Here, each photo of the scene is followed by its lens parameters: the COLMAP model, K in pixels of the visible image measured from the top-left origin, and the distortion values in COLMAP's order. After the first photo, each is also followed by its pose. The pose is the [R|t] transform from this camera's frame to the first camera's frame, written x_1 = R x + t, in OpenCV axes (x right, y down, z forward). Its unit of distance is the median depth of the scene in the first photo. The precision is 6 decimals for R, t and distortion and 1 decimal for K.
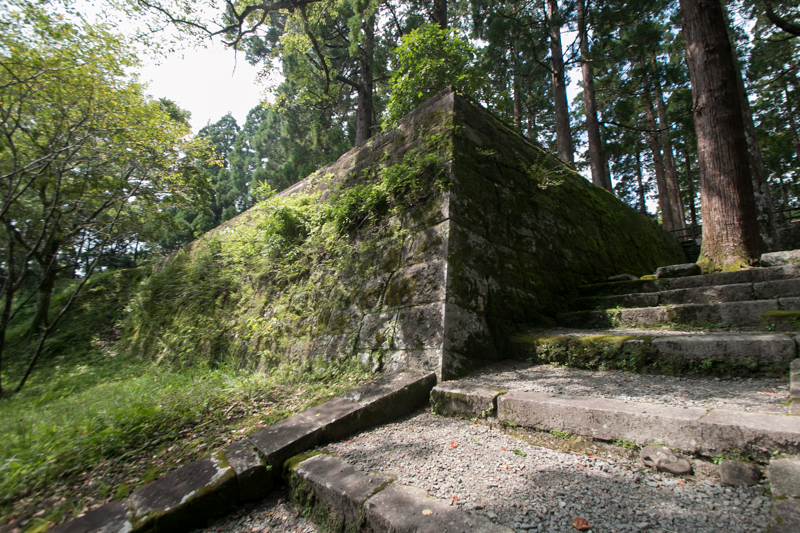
lens RADIAL K [[378.5, 0, 392.3], [0, 378.5, 263.6], [0, 0, 1]] dist [0.010971, -0.013966]
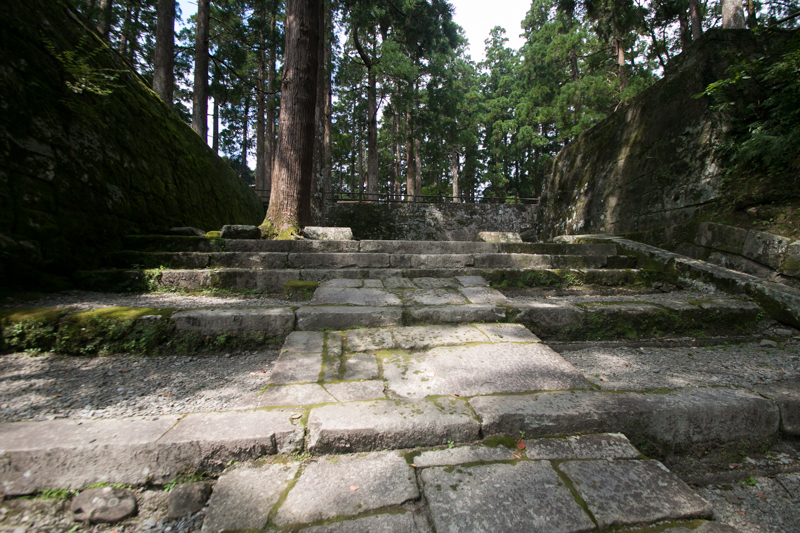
lens RADIAL K [[378.5, 0, 404.5], [0, 378.5, 266.0], [0, 0, 1]] dist [0.010971, -0.013966]
pose [[0.538989, 0.044233, 0.841150, 0.161441], [-0.177011, 0.982269, 0.061771, -0.034837], [-0.823503, -0.182186, 0.537262, 0.085468]]
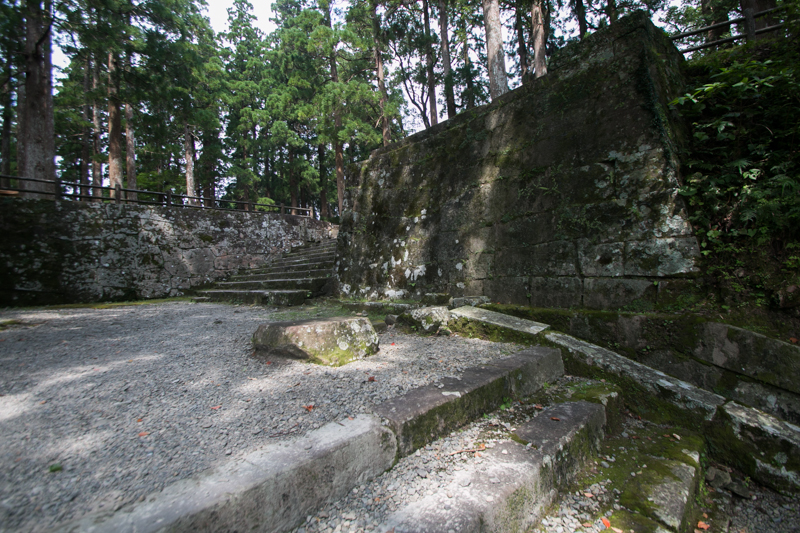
lens RADIAL K [[378.5, 0, 411.9], [0, 378.5, 265.6], [0, 0, 1]] dist [0.010971, -0.013966]
pose [[-0.093238, 0.042183, 0.994750, 0.315250], [-0.164388, 0.984738, -0.057167, -0.070168], [-0.981979, -0.168855, -0.084880, 0.173229]]
